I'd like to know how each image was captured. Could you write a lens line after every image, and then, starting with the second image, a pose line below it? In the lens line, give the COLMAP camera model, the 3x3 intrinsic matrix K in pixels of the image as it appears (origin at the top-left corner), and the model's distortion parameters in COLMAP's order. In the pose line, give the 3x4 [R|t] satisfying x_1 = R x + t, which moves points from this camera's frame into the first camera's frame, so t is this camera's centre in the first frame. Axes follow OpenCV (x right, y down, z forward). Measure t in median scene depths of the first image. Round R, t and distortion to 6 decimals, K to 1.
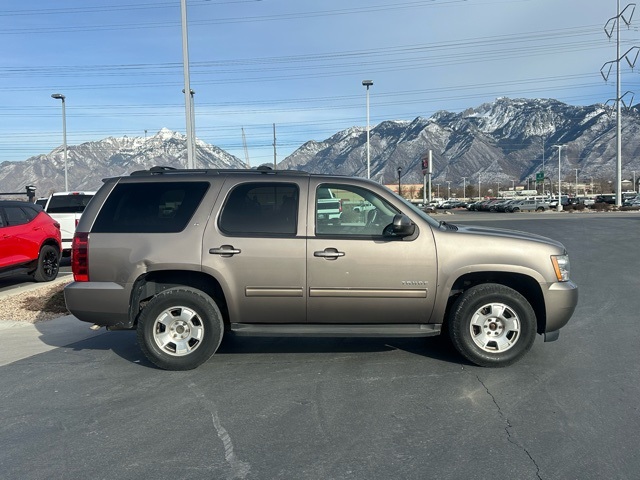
lens RADIAL K [[614.6, 0, 320.0], [0, 614.6, 240.0], [0, 0, 1]] dist [0.150478, -0.283226]
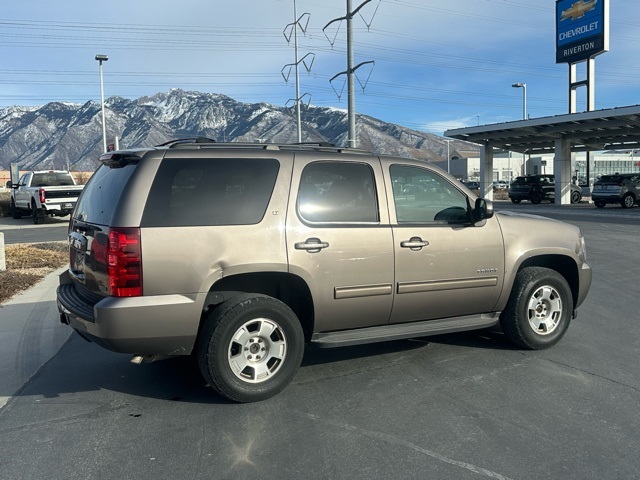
lens RADIAL K [[614.6, 0, 320.0], [0, 614.6, 240.0], [0, 0, 1]] dist [0.150478, -0.283226]
pose [[0.879679, -0.036118, 0.474194, -0.519820], [0.028148, 0.999318, 0.023898, -0.007602], [-0.474734, -0.007675, 0.880096, 0.283895]]
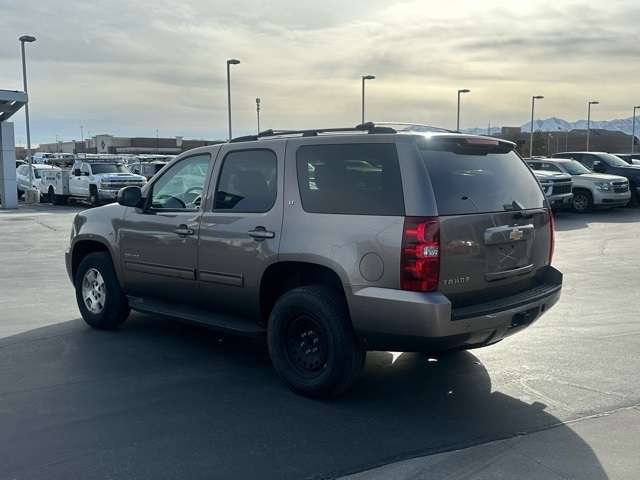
lens RADIAL K [[614.6, 0, 320.0], [0, 614.6, 240.0], [0, 0, 1]] dist [0.150478, -0.283226]
pose [[-0.710533, -0.060015, 0.701099, -0.767503], [0.053225, 0.988918, 0.138593, -0.102550], [-0.701648, 0.135791, -0.699465, 1.818286]]
